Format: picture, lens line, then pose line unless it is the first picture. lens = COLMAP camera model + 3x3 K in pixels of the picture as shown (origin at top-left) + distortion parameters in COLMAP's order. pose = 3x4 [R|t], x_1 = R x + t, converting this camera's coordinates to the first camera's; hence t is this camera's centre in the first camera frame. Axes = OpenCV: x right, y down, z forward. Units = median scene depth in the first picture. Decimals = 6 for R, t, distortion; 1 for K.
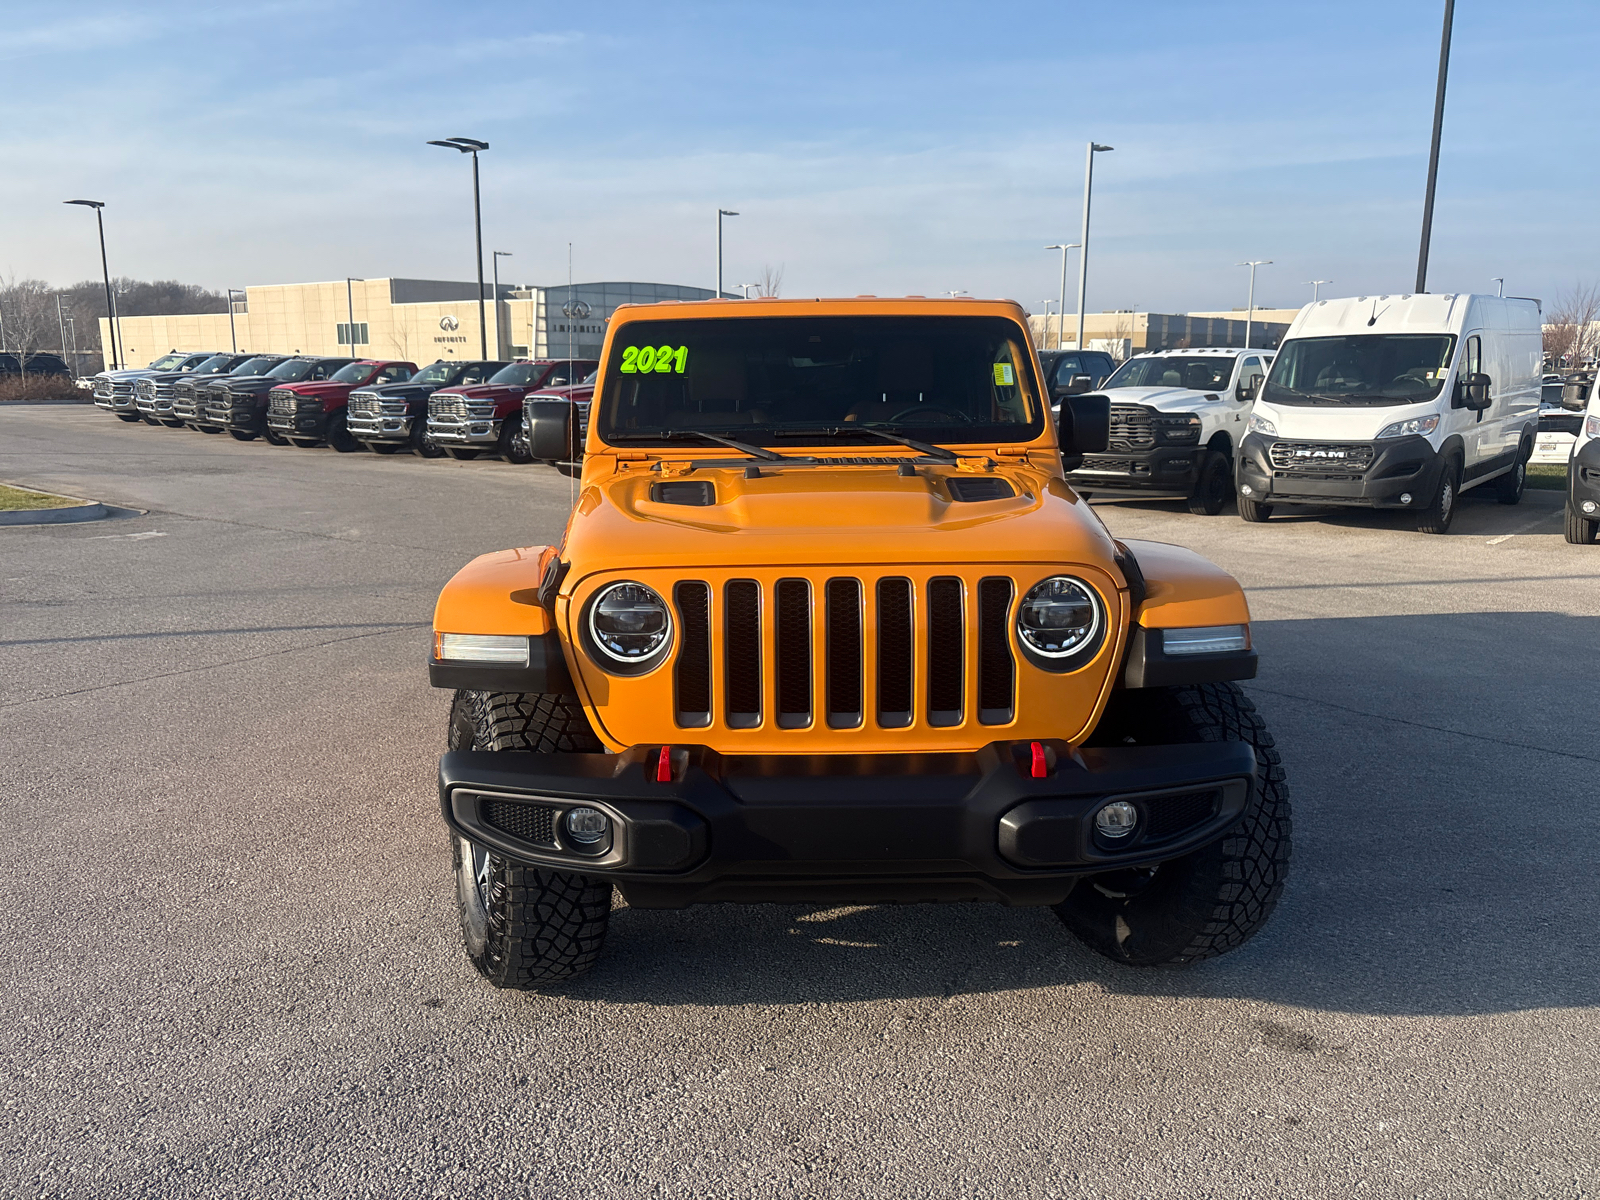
lens RADIAL K [[1213.6, 0, 782.8], [0, 1213.6, 600.1], [0, 0, 1]] dist [0.018828, -0.008212]
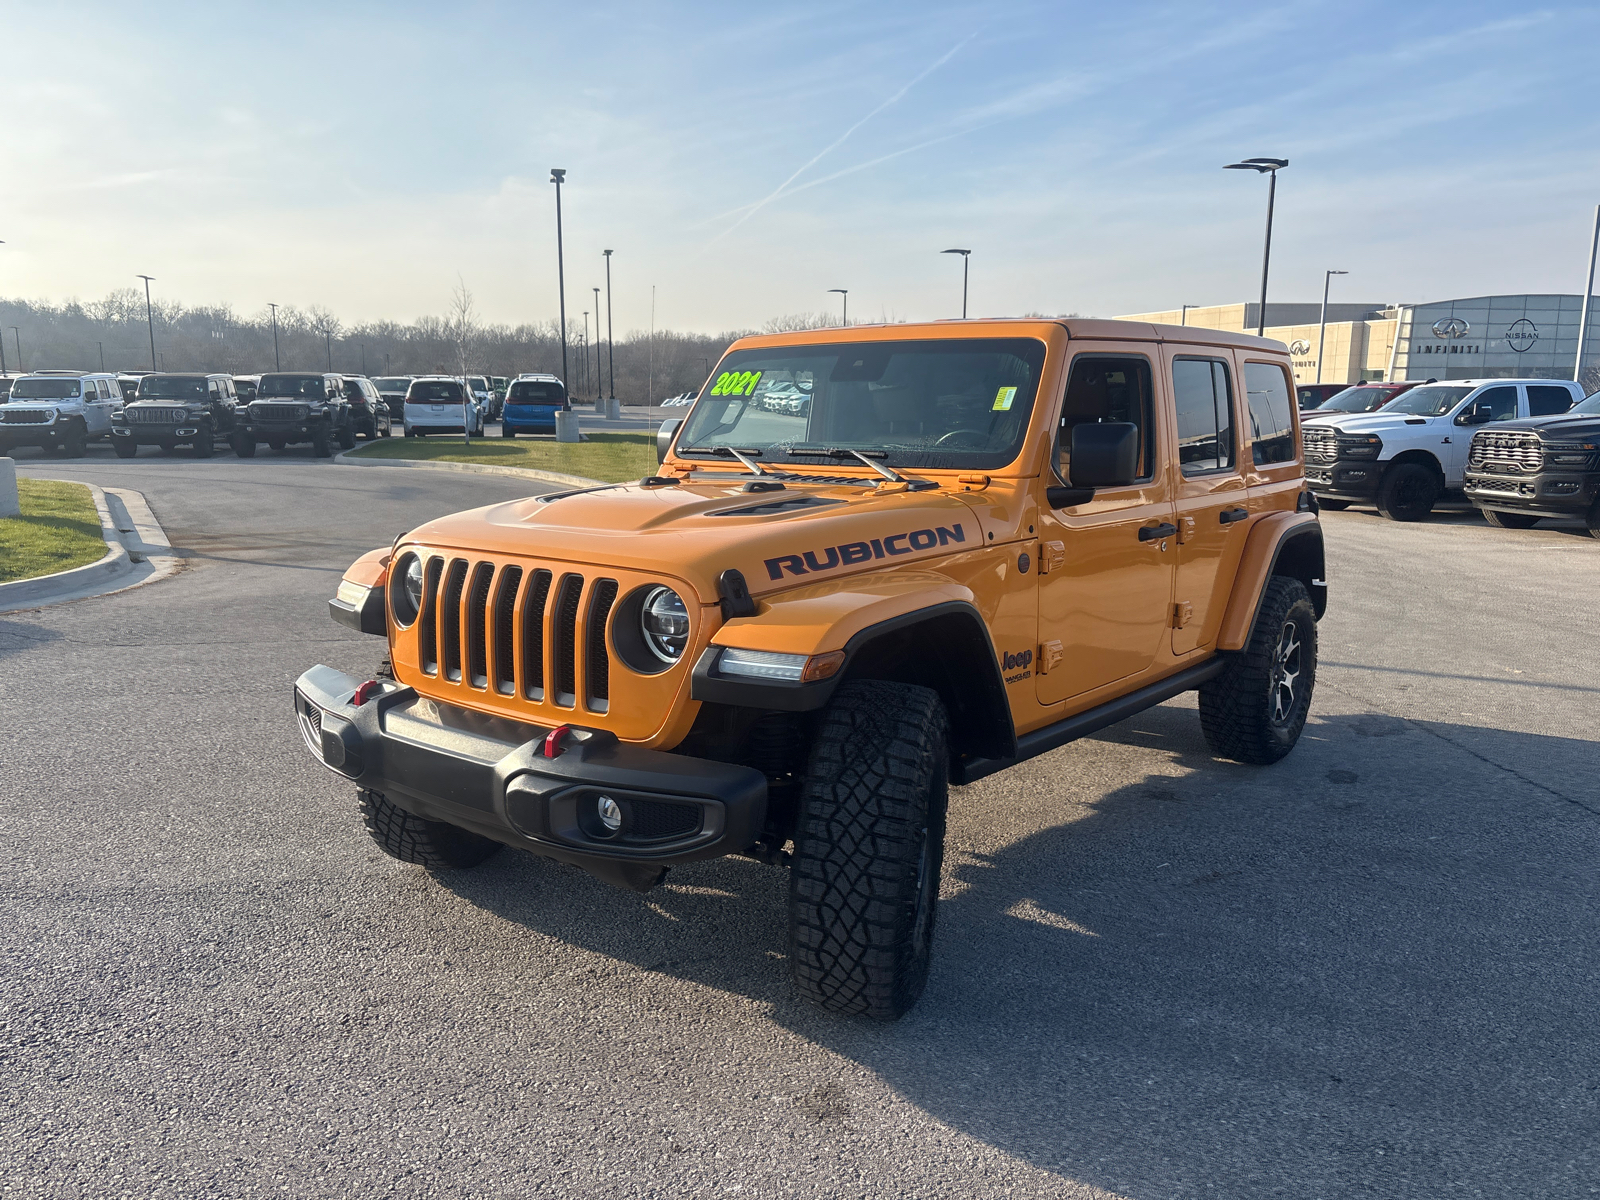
lens RADIAL K [[1213.6, 0, 782.8], [0, 1213.6, 600.1], [0, 0, 1]] dist [0.018828, -0.008212]
pose [[0.774125, 0.110250, -0.623359, 0.654484], [-0.122896, 0.992156, 0.022857, -0.029779], [0.620989, 0.058914, 0.781602, 0.159023]]
